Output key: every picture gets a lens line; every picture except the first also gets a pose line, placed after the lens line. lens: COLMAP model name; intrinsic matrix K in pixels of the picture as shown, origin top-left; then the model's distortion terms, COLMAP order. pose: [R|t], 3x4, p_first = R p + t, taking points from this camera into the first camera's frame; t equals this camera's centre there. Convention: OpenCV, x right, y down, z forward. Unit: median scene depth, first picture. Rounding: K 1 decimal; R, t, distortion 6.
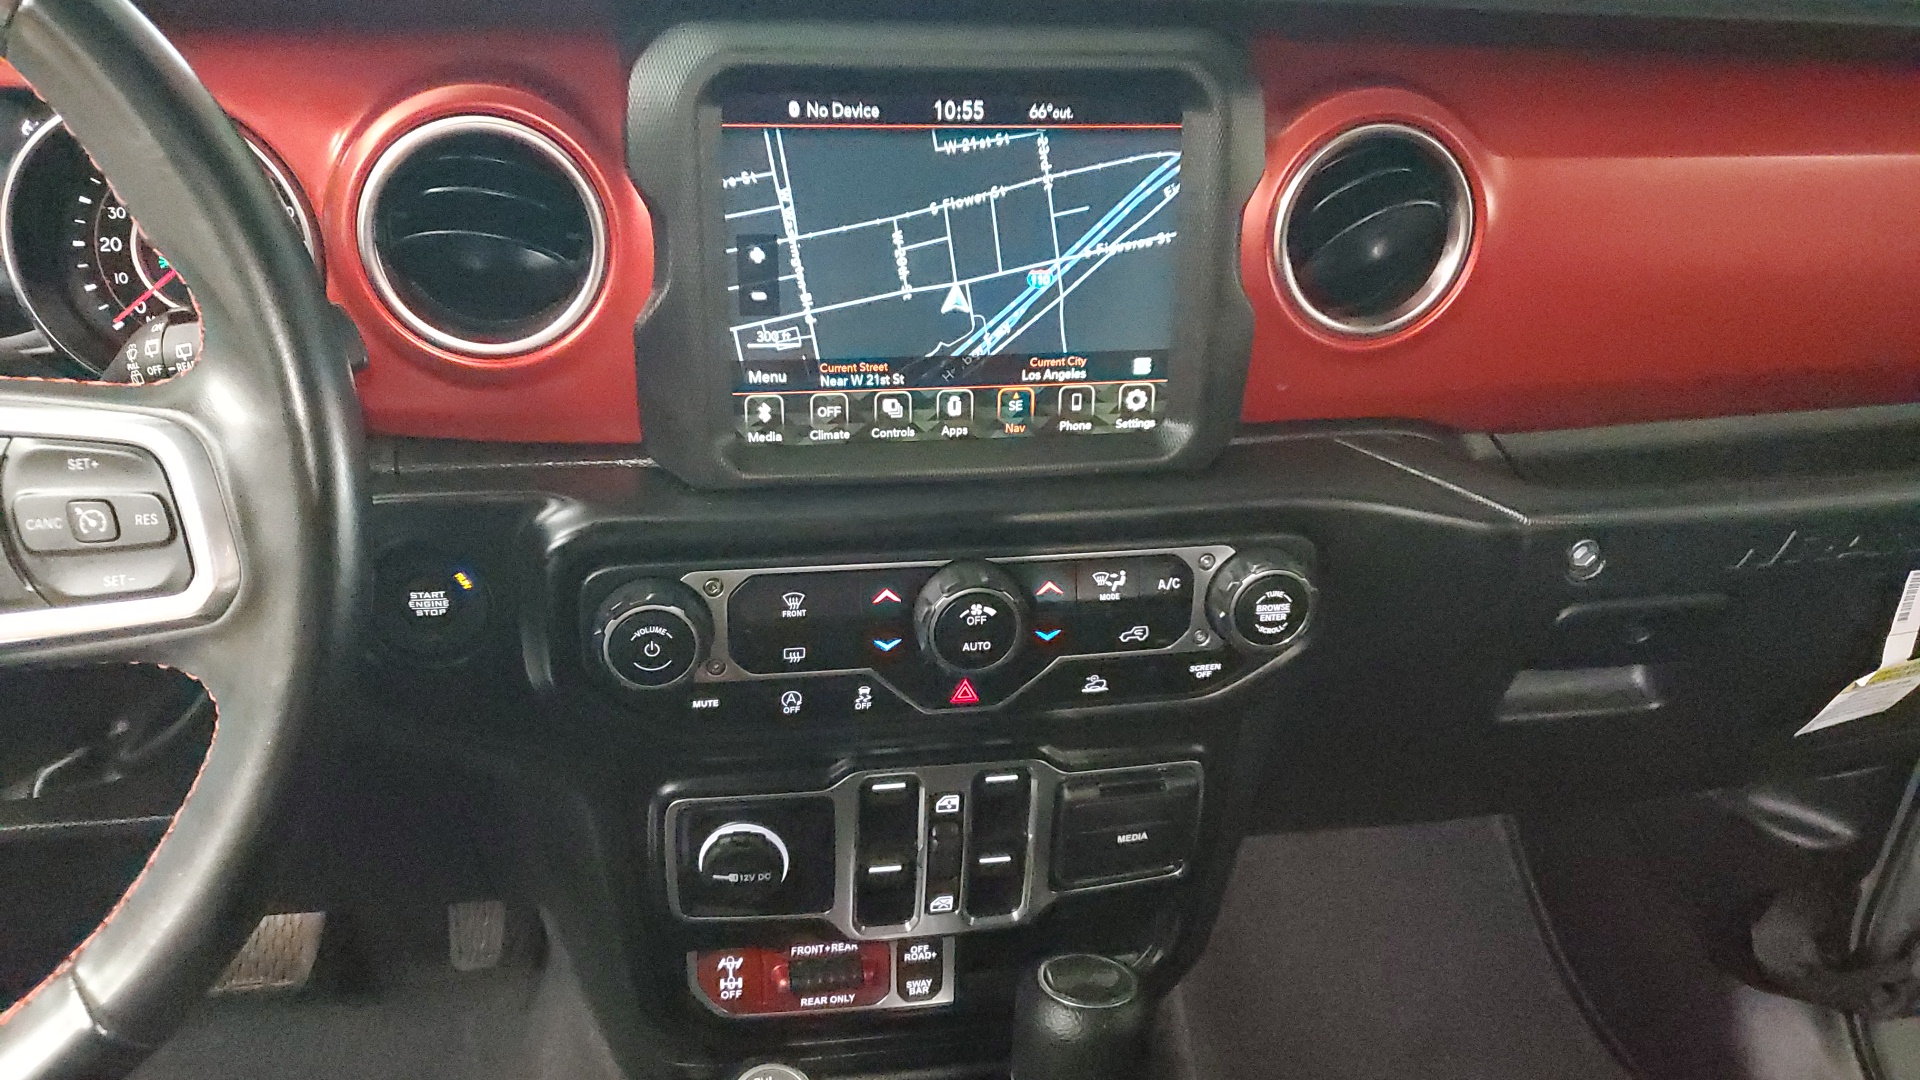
lens RADIAL K [[1530.9, 0, 949.1], [0, 1530.9, 538.0], [0, 0, 1]] dist [0.079977, -0.101888]
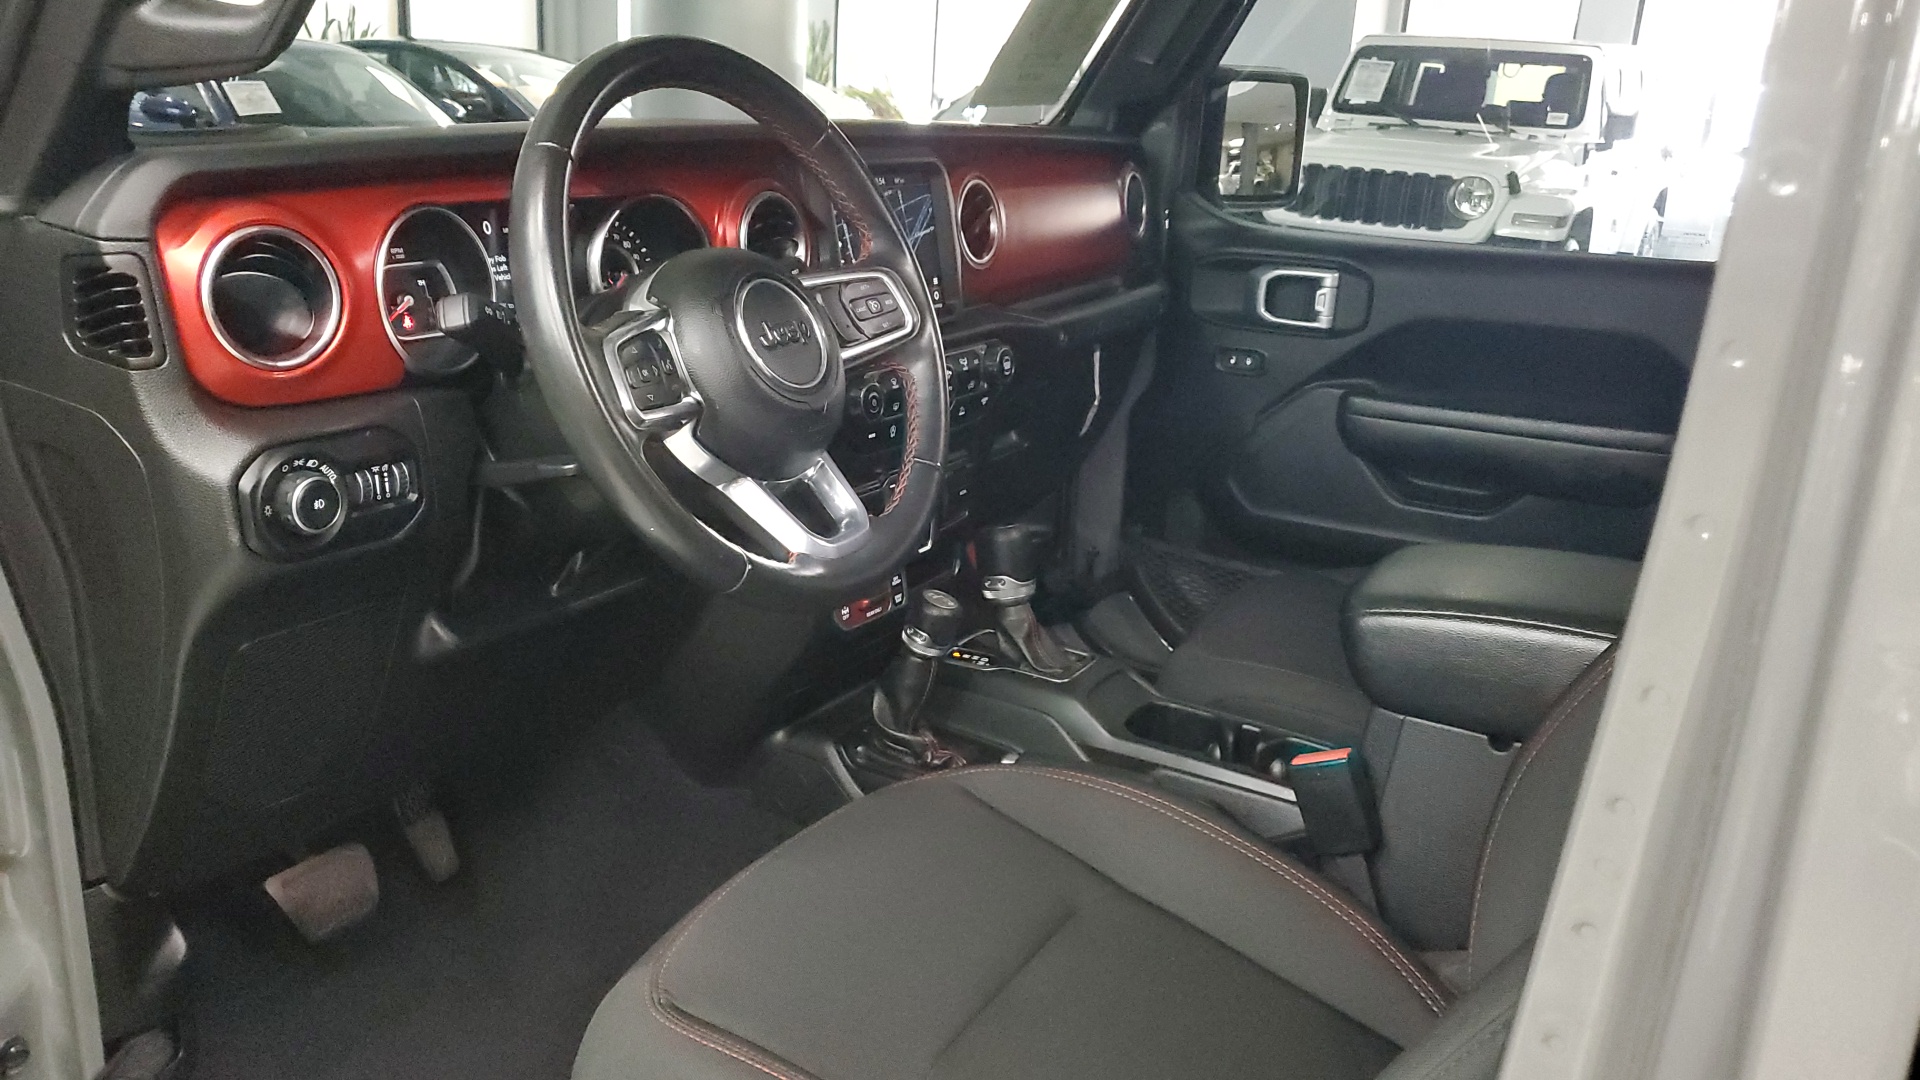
lens RADIAL K [[1530.9, 0, 968.9], [0, 1530.9, 544.5], [0, 0, 1]] dist [0.079977, -0.101888]
pose [[0.657212, -0.240327, 0.714363, -1.738428], [0.347077, 0.937829, -0.003805, 0.318840], [-0.669036, 0.250439, 0.699765, -0.660862]]
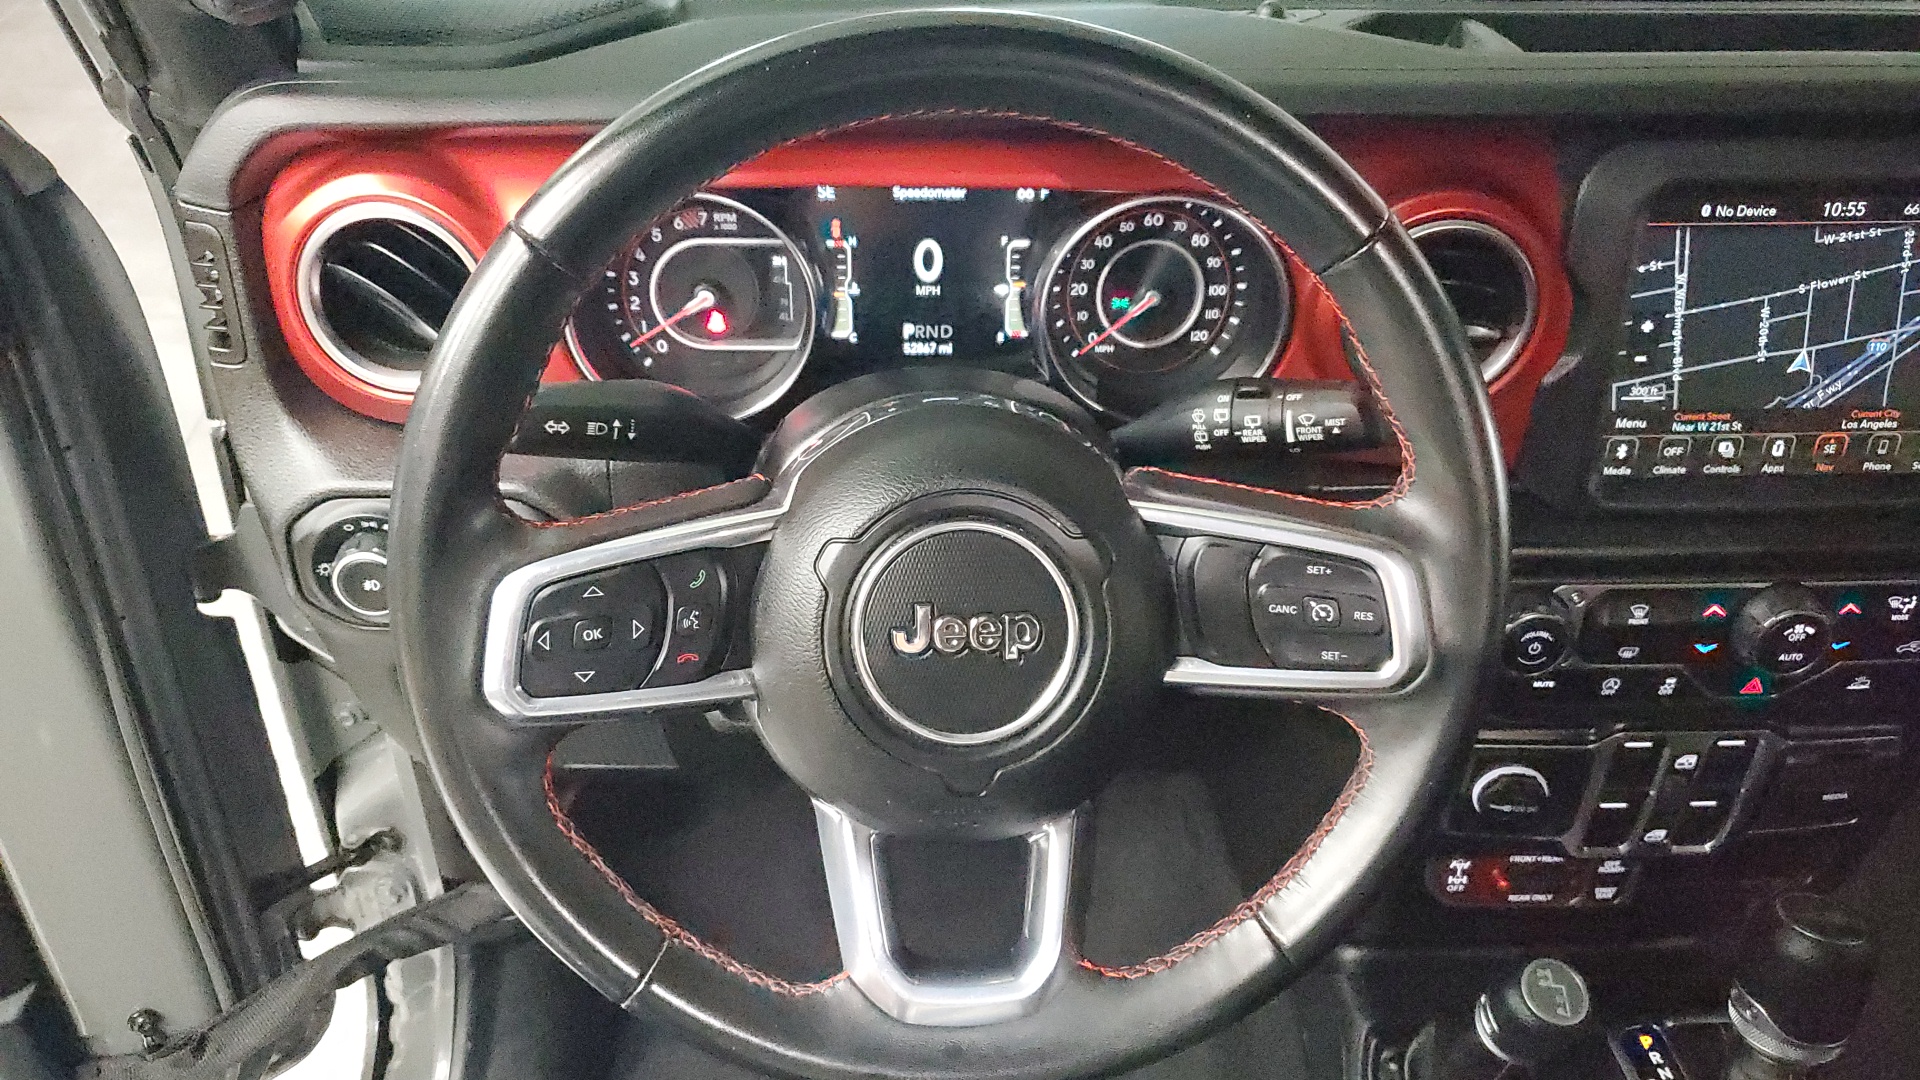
lens RADIAL K [[1530.9, 0, 958.5], [0, 1530.9, 512.3], [0, 0, 1]] dist [0.079977, -0.101888]
pose [[0.992349, 0.058146, -0.108917, -0.491324], [-0.042770, 0.989433, 0.138540, -0.177553], [0.115822, -0.132822, 0.984349, -0.245744]]
